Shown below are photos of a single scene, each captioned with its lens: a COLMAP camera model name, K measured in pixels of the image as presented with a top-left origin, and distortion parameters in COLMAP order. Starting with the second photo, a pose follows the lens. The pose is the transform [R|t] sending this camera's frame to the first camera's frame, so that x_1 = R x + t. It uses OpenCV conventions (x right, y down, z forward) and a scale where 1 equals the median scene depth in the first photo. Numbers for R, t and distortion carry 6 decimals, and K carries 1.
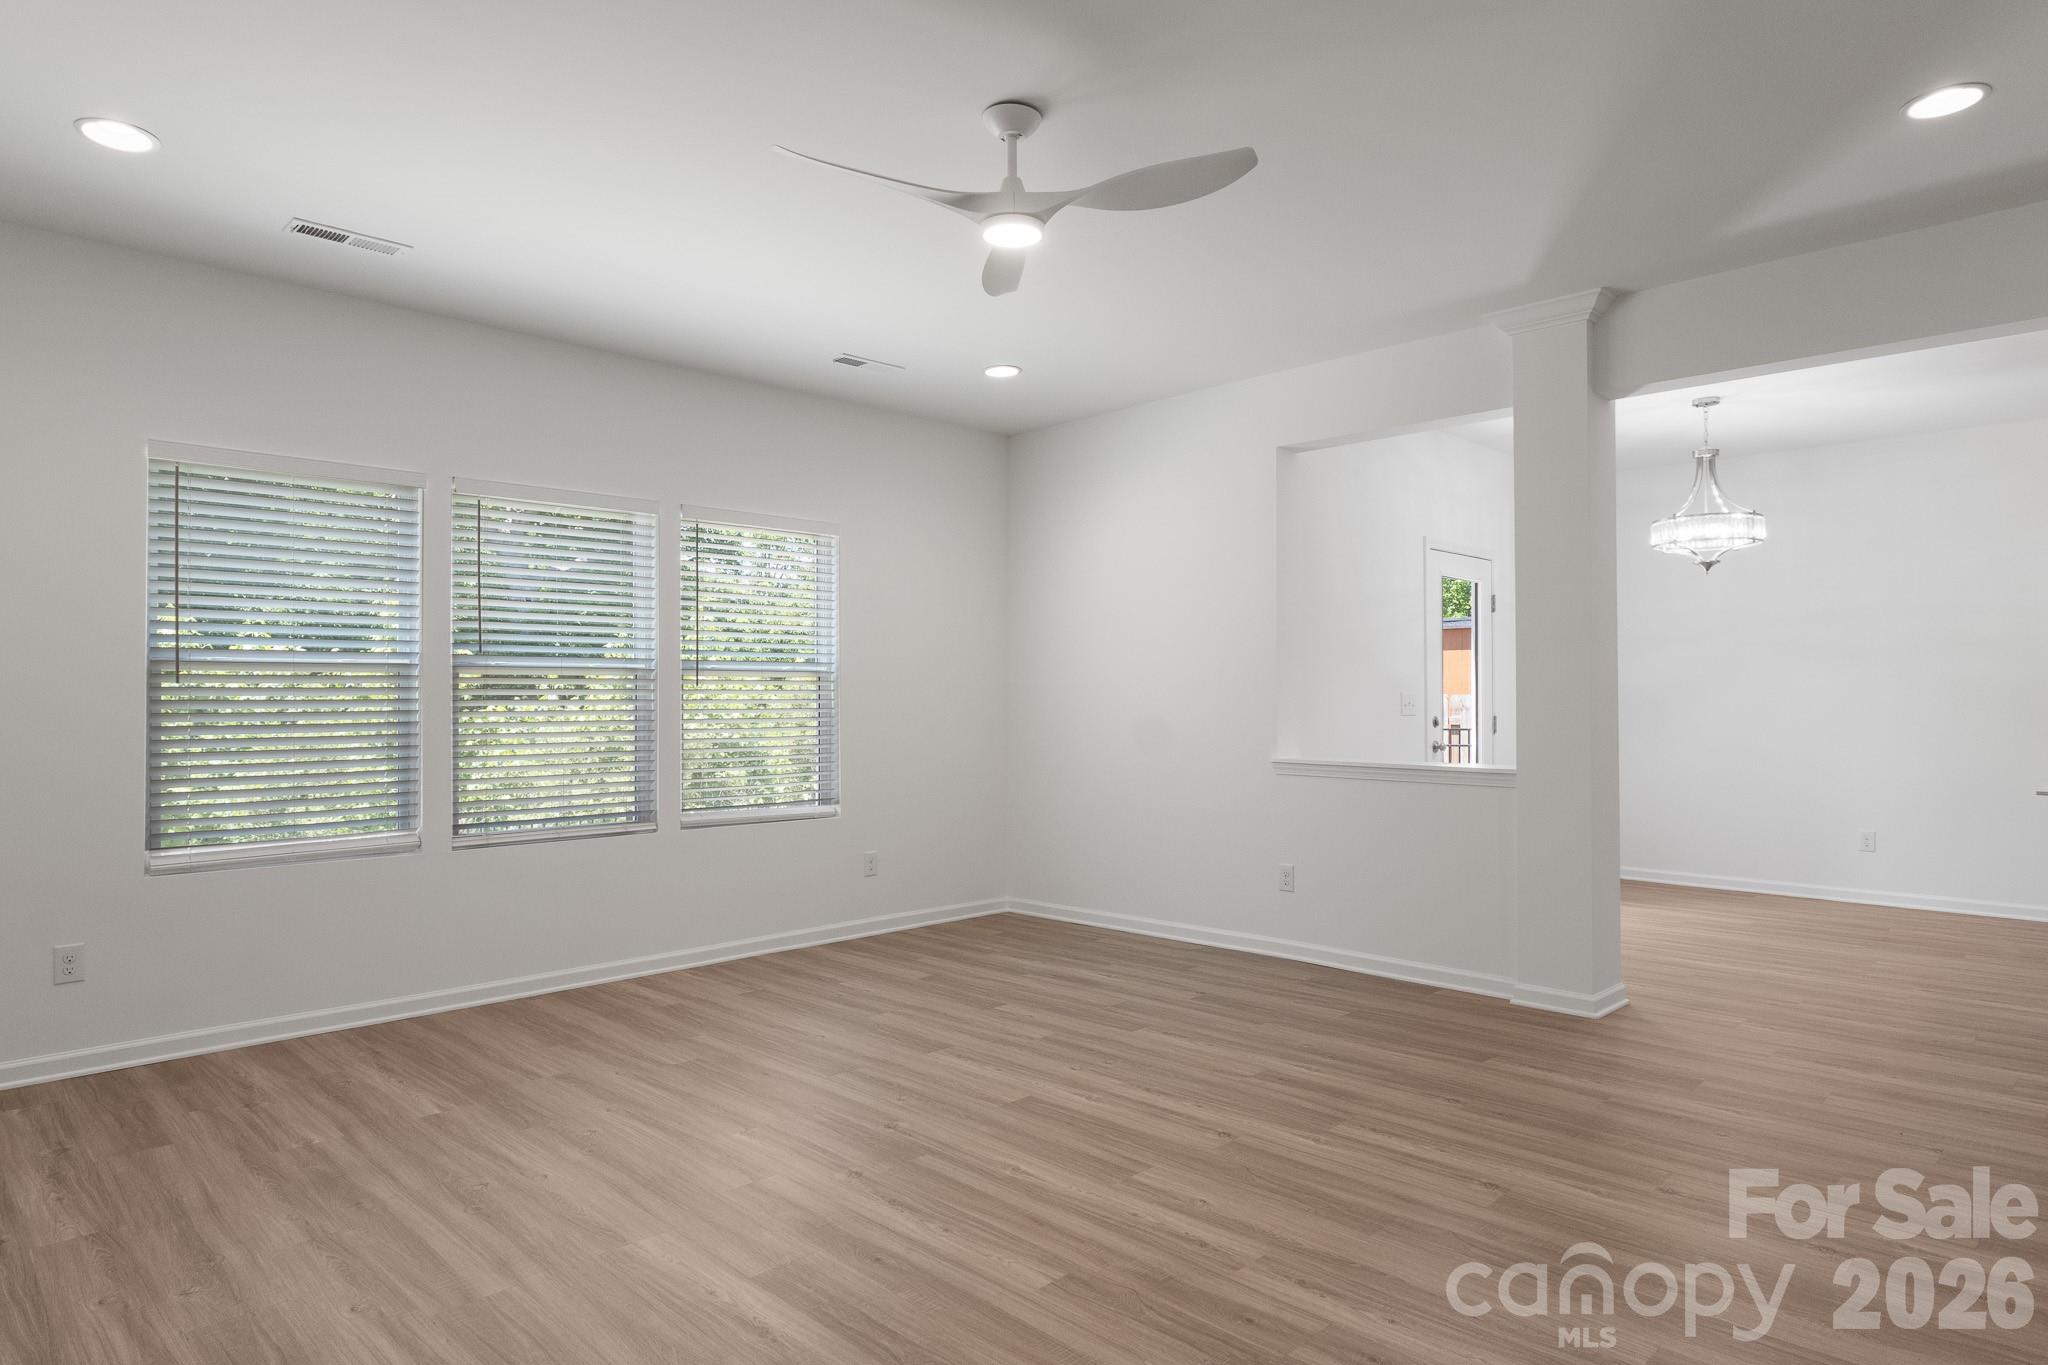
lens RADIAL K [[1187.1, 0, 1031.9], [0, 1187.1, 669.4], [0, 0, 1]] dist [0.001501, -0.003326]
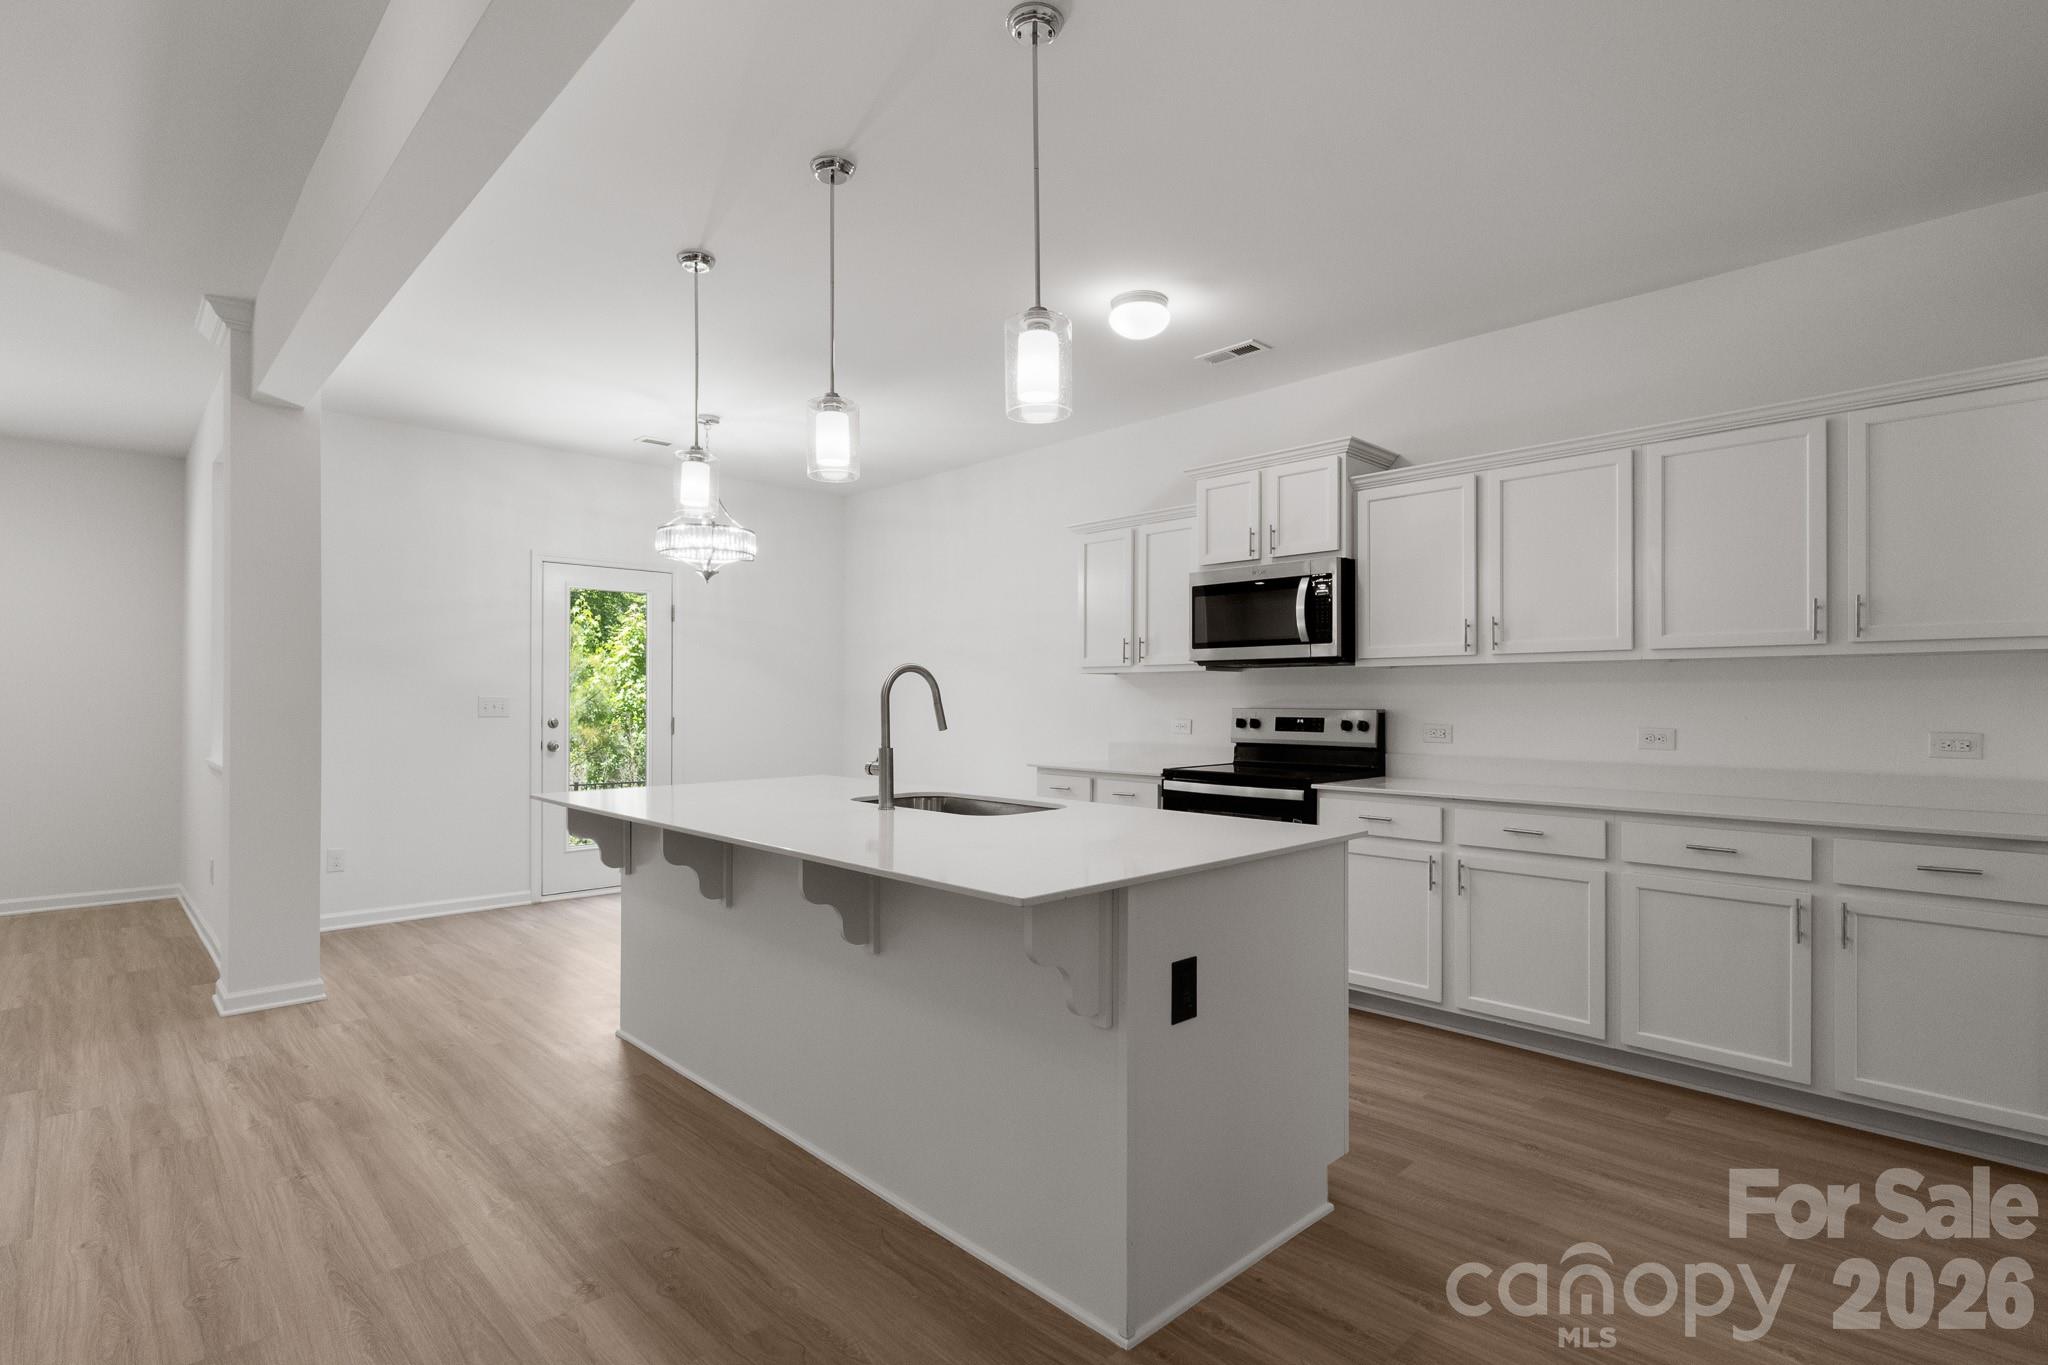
lens RADIAL K [[1026.8, 0, 1036.0], [0, 1026.8, 683.8], [0, 0, 1]] dist [0.013714, -0.001794]
pose [[0.999660, 0.002722, -0.025940, 1.298868], [-0.002495, 0.999958, 0.008763, -0.000970], [0.025963, -0.008696, 0.999625, 0.138987]]
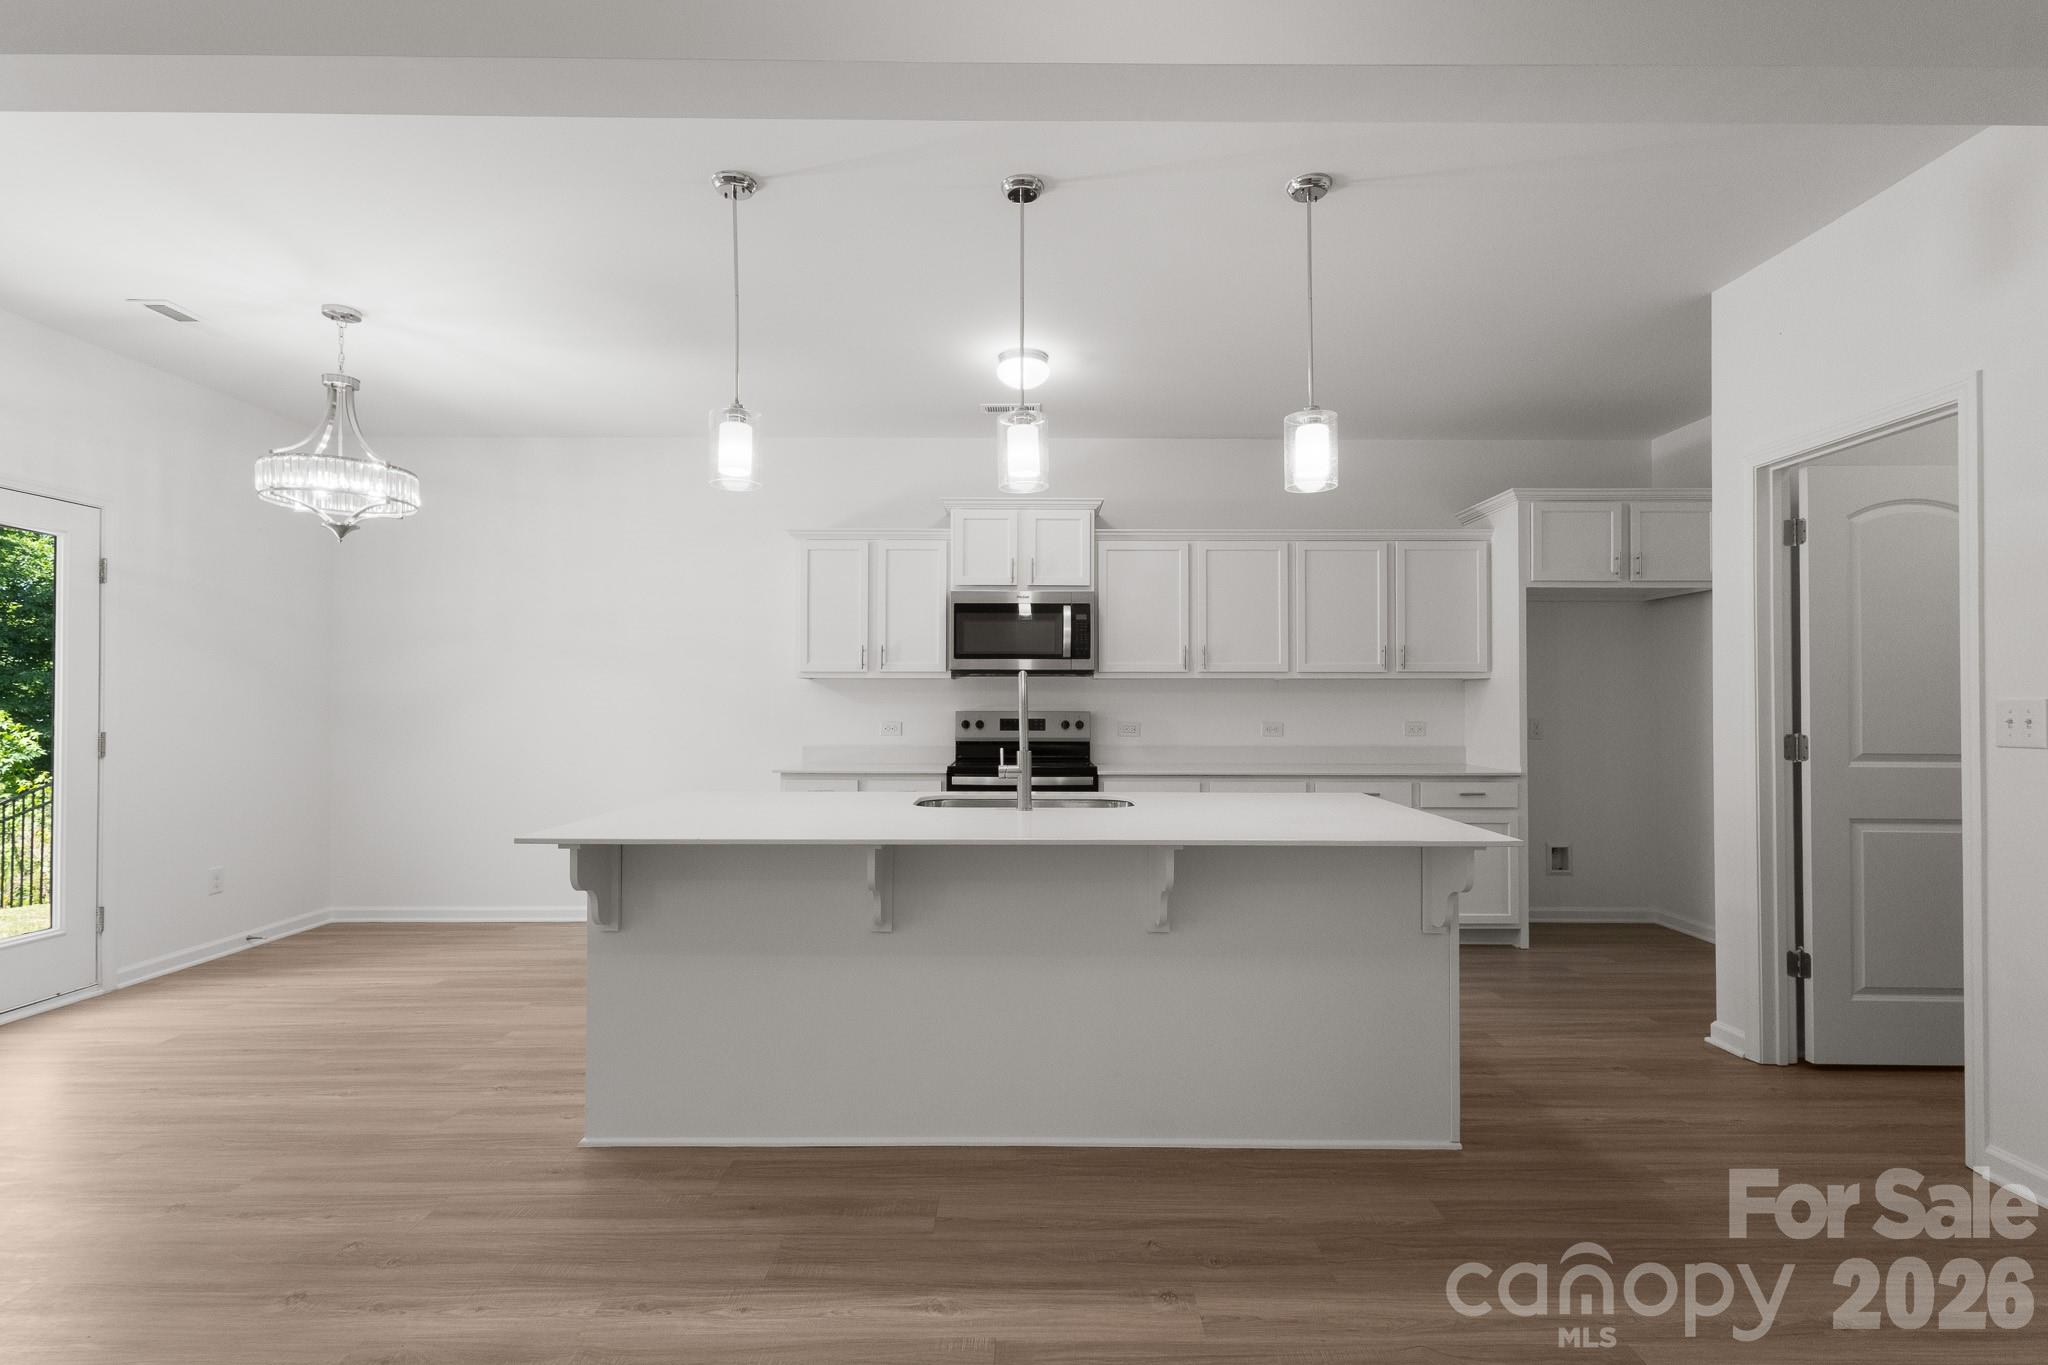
lens RADIAL K [[953.7, 0, 1074.6], [0, 953.7, 691.6], [0, 0, 1]] dist [0.011192, -0.000815]
pose [[0.695609, 0.011510, 0.718328, 0.672001], [-0.019705, 0.999801, 0.003061, 0.004423], [-0.718150, -0.016284, 0.695698, 0.357881]]
